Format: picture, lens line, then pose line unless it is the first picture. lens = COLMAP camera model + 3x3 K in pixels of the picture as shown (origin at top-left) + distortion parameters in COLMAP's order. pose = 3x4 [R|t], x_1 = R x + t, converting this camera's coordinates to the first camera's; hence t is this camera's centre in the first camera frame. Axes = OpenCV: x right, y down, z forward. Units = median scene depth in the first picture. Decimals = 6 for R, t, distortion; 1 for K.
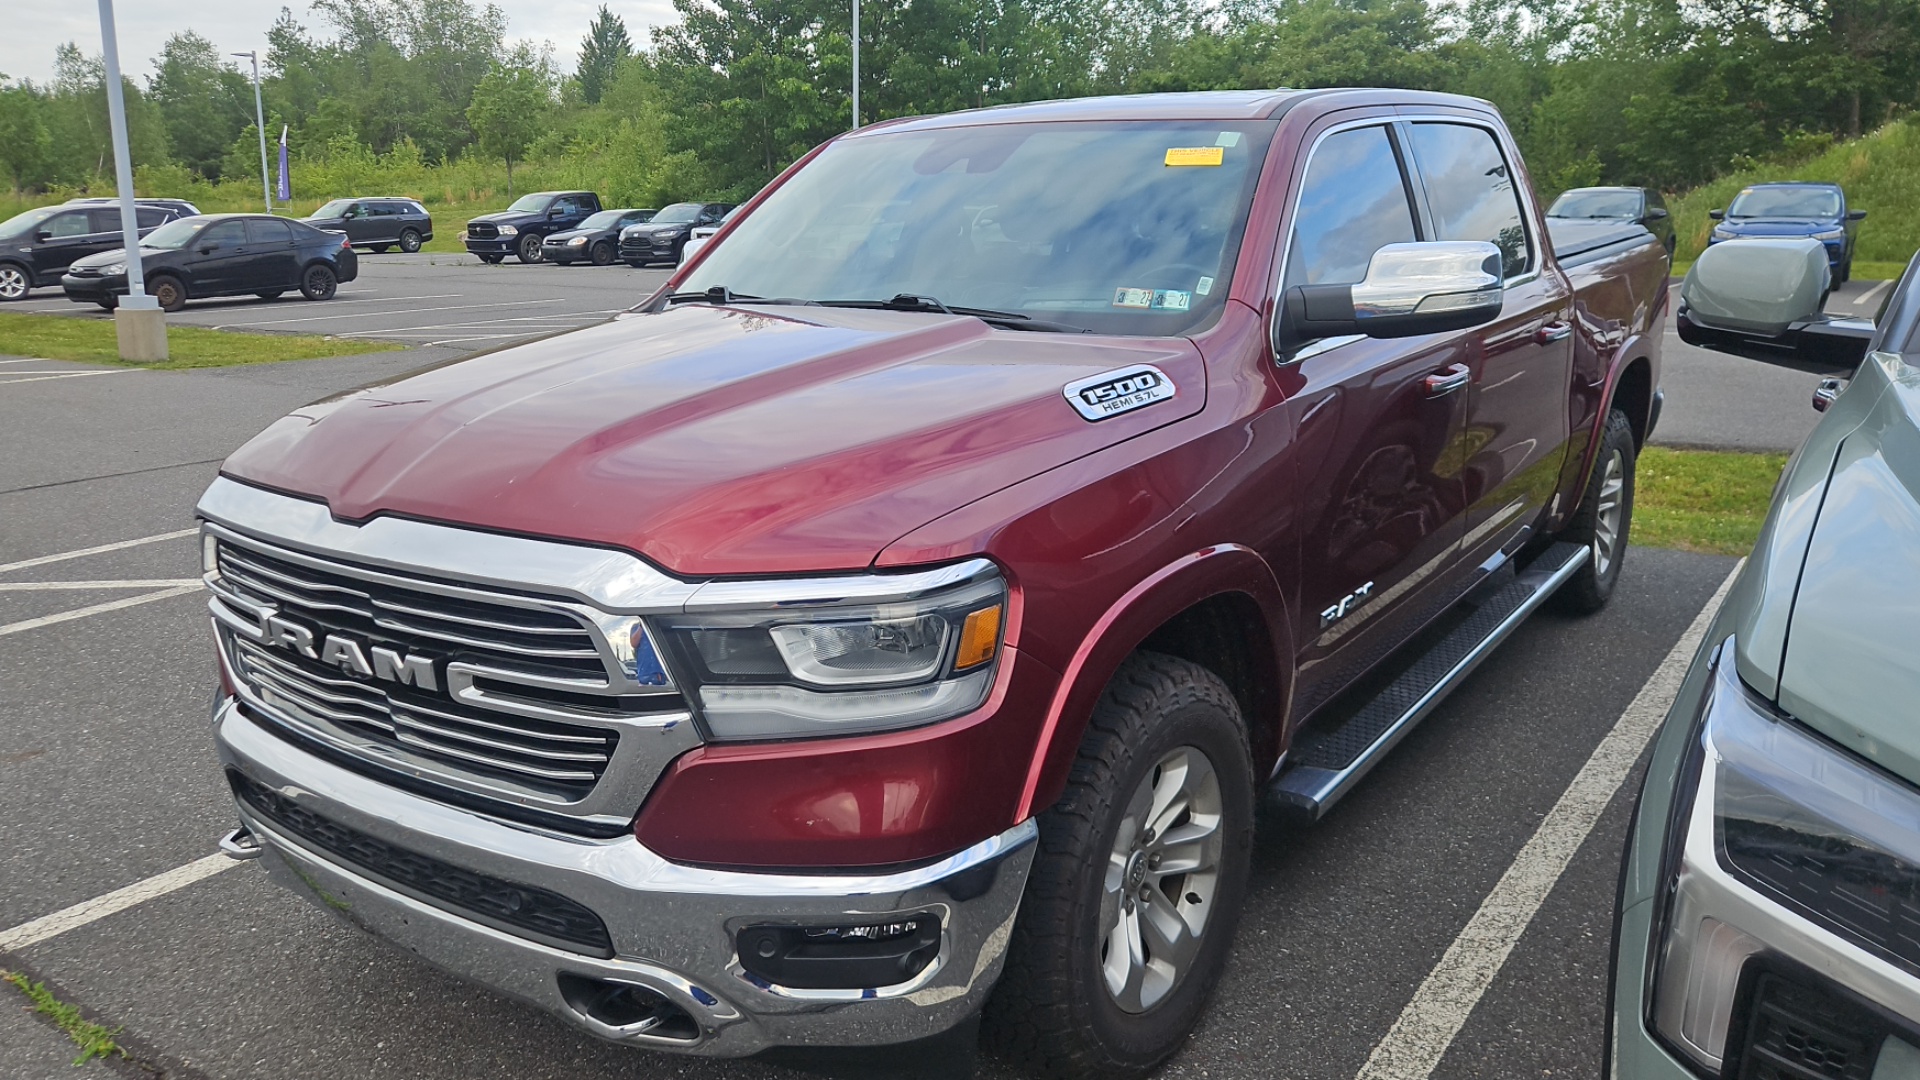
lens RADIAL K [[1404.0, 0, 960.0], [0, 1404.0, 540.0], [0, 0, 1]] dist [0.082923, -0.075724]
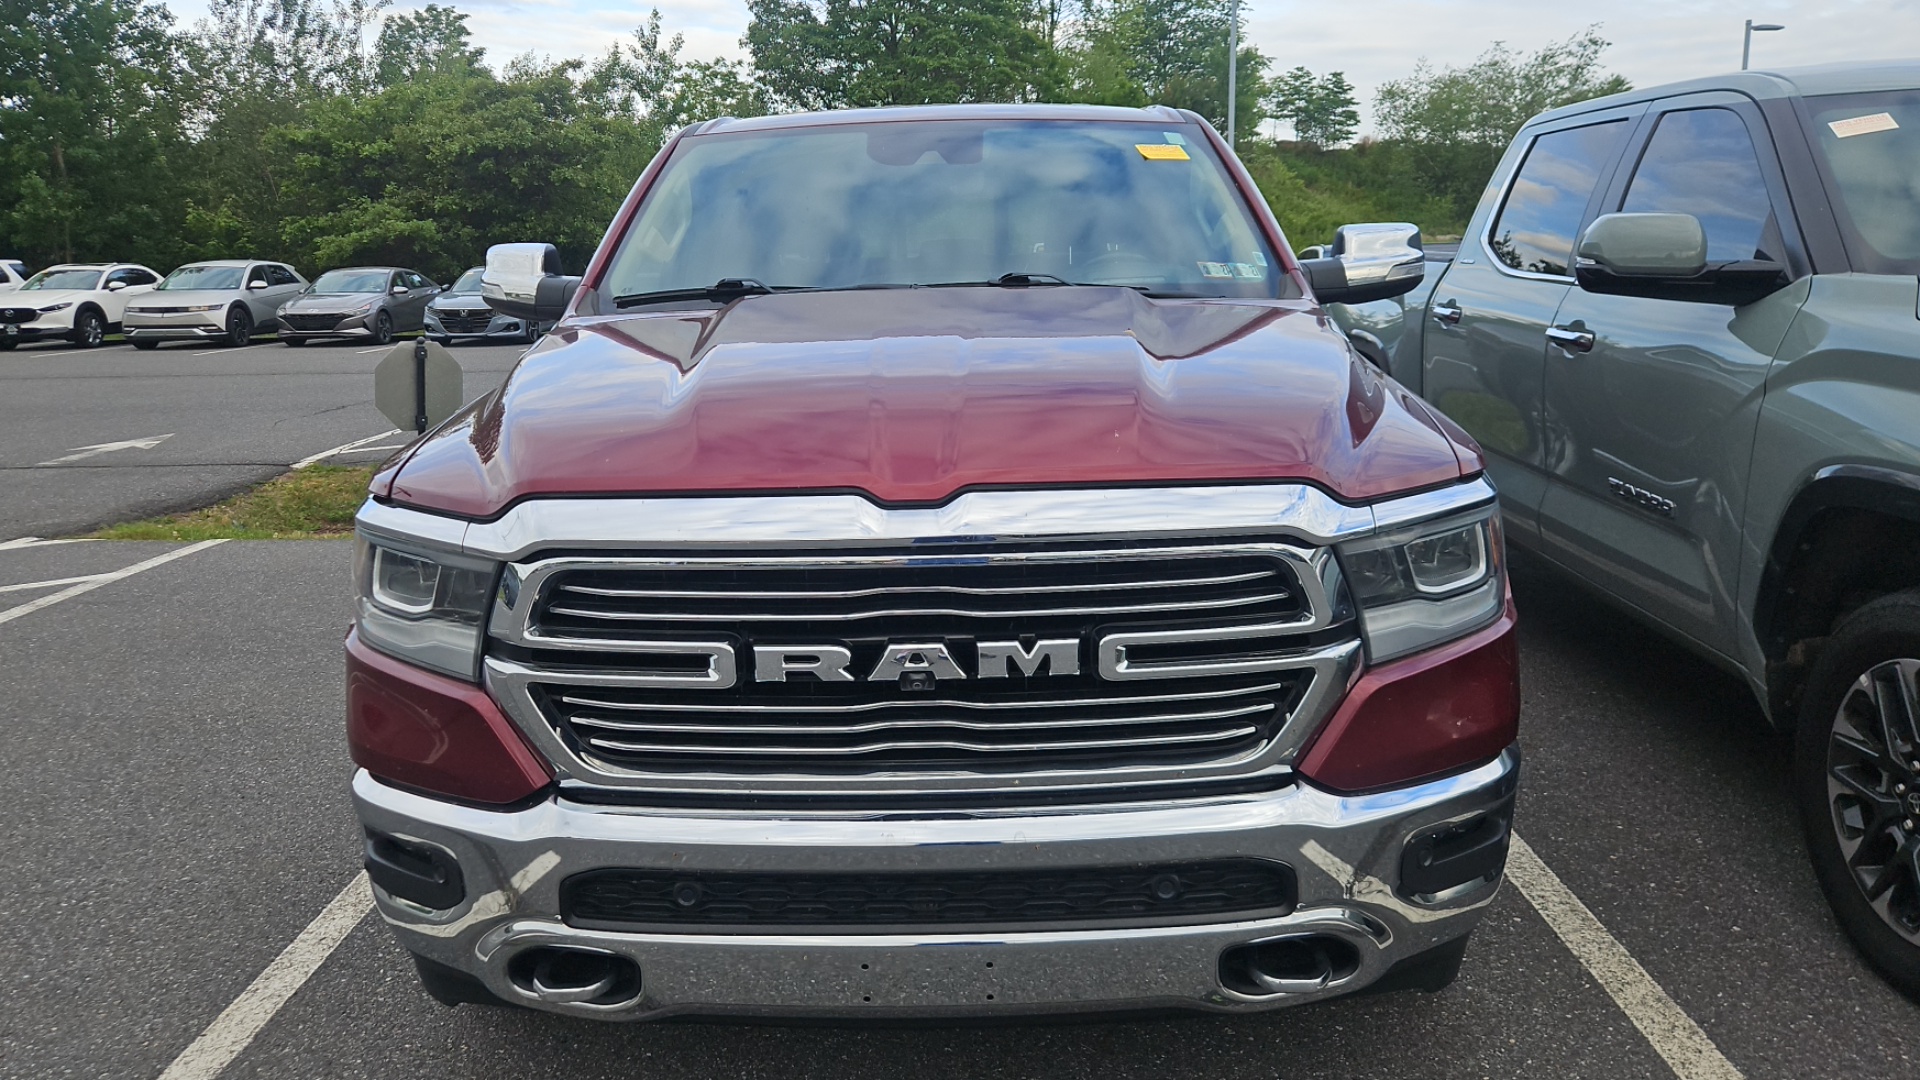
lens RADIAL K [[1404.0, 0, 960.0], [0, 1404.0, 540.0], [0, 0, 1]] dist [0.082923, -0.075724]
pose [[0.821461, -0.115944, 0.558353, -0.889930], [0.143696, 0.989604, -0.005915, 0.016859], [-0.551863, 0.085092, 0.829582, 0.294684]]
